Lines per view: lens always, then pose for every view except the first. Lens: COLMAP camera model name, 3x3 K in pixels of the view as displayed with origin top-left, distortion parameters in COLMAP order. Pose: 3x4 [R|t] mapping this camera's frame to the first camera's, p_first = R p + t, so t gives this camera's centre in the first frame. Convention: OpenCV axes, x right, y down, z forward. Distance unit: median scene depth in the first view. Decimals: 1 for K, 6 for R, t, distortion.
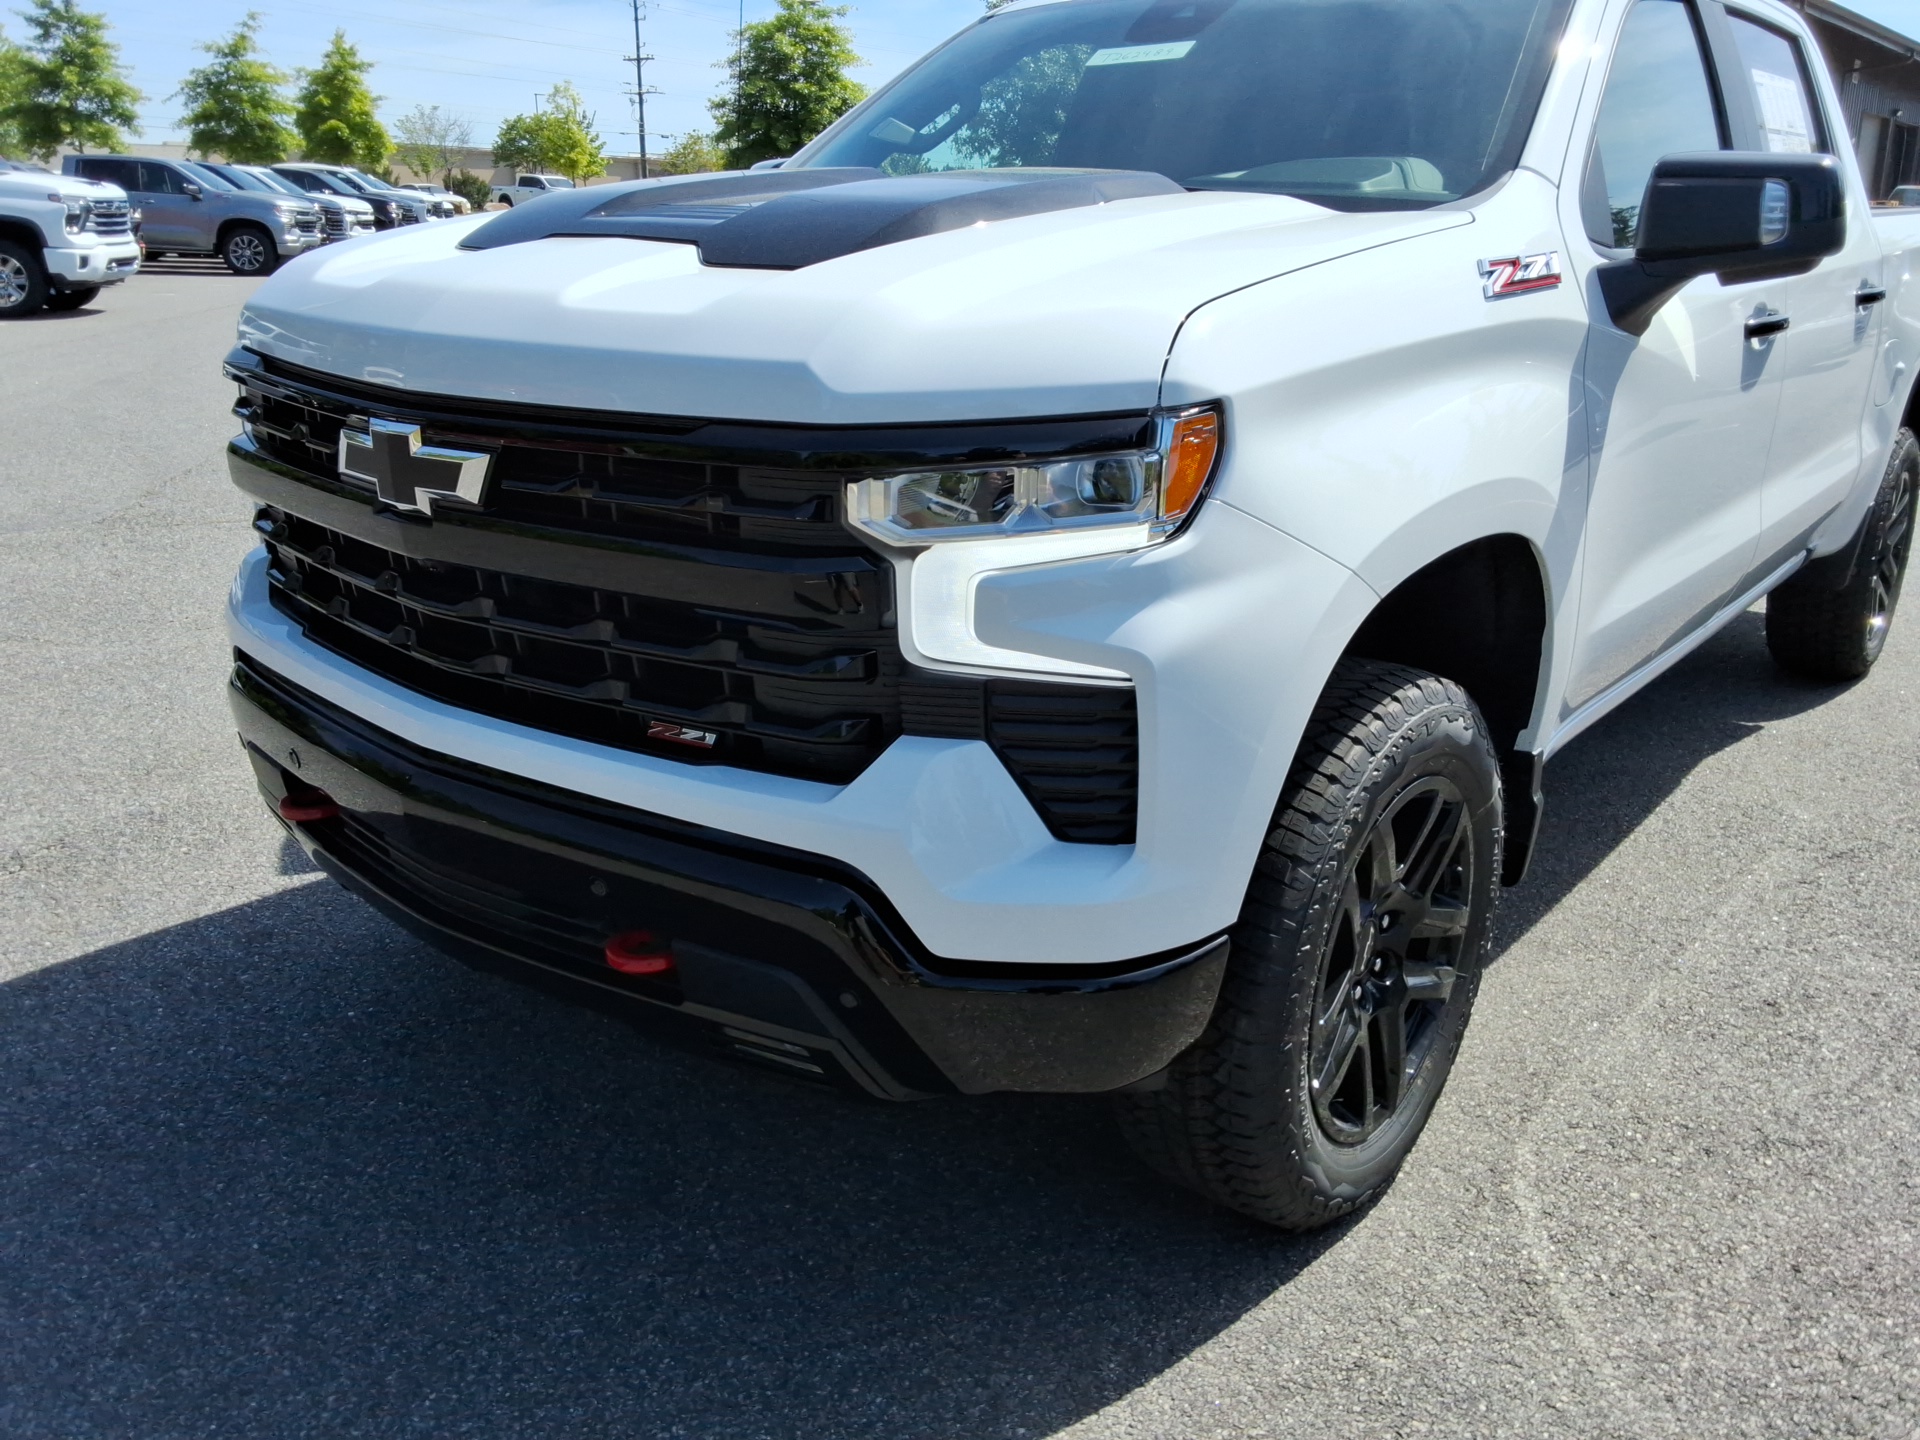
lens RADIAL K [[1646.9, 0, 991.4], [0, 1646.9, 728.5], [0, 0, 1]] dist [0.009243, -0.012380]
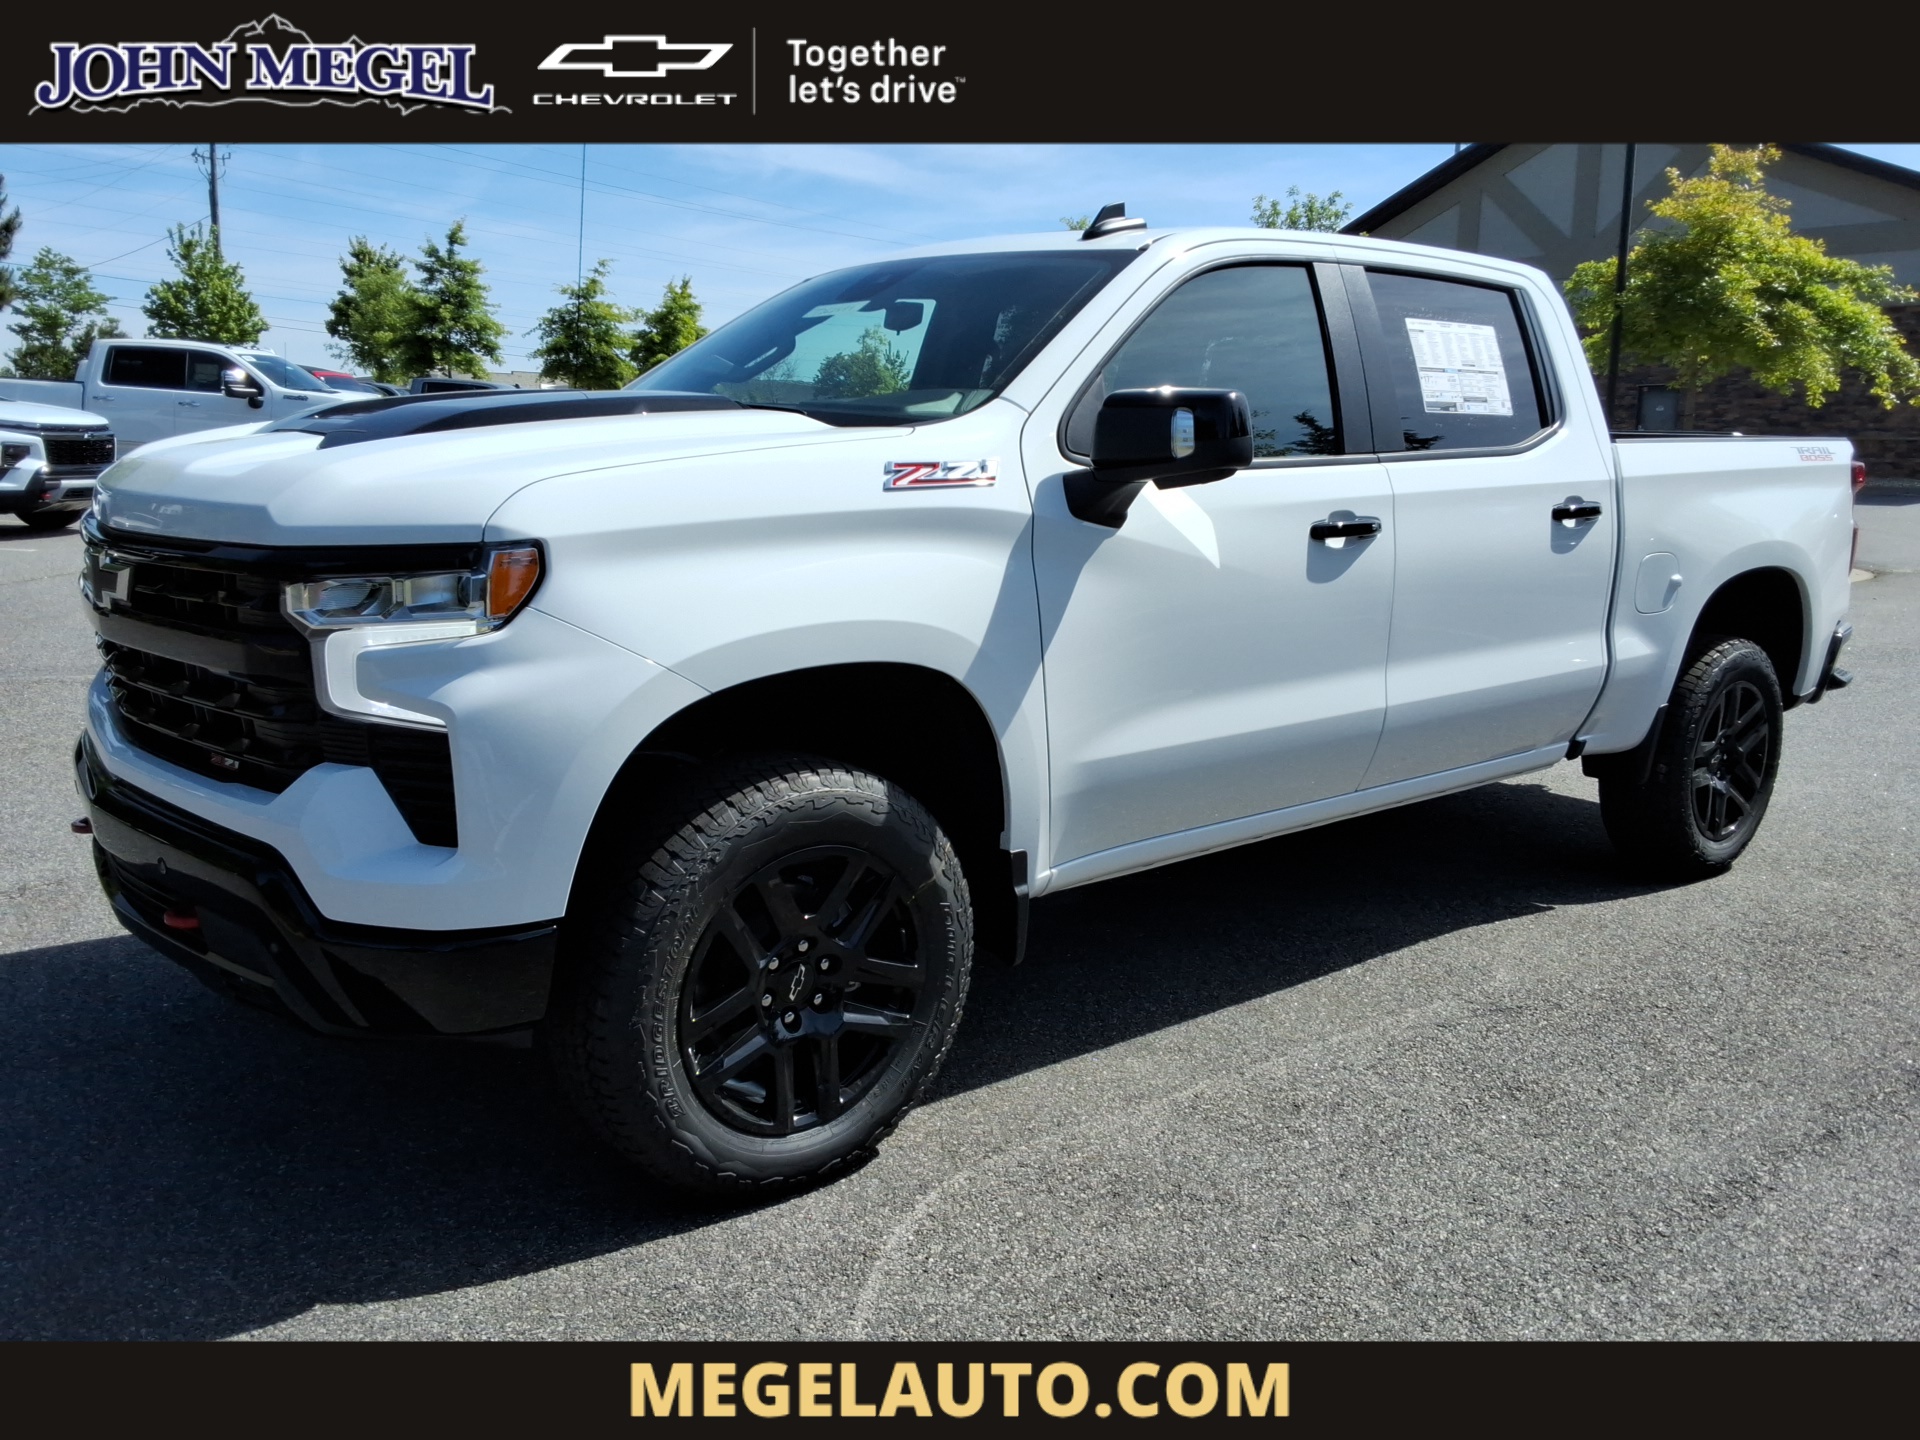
lens RADIAL K [[1599.0, 0, 960.0], [0, 1599.0, 720.0], [0, 0, 1]] dist [0.113692, -0.214513]
pose [[0.983100, 0.051148, -0.175781, 0.609233], [-0.074028, 0.989243, -0.126171, 0.087034], [0.167437, 0.137051, 0.976310, -0.242950]]
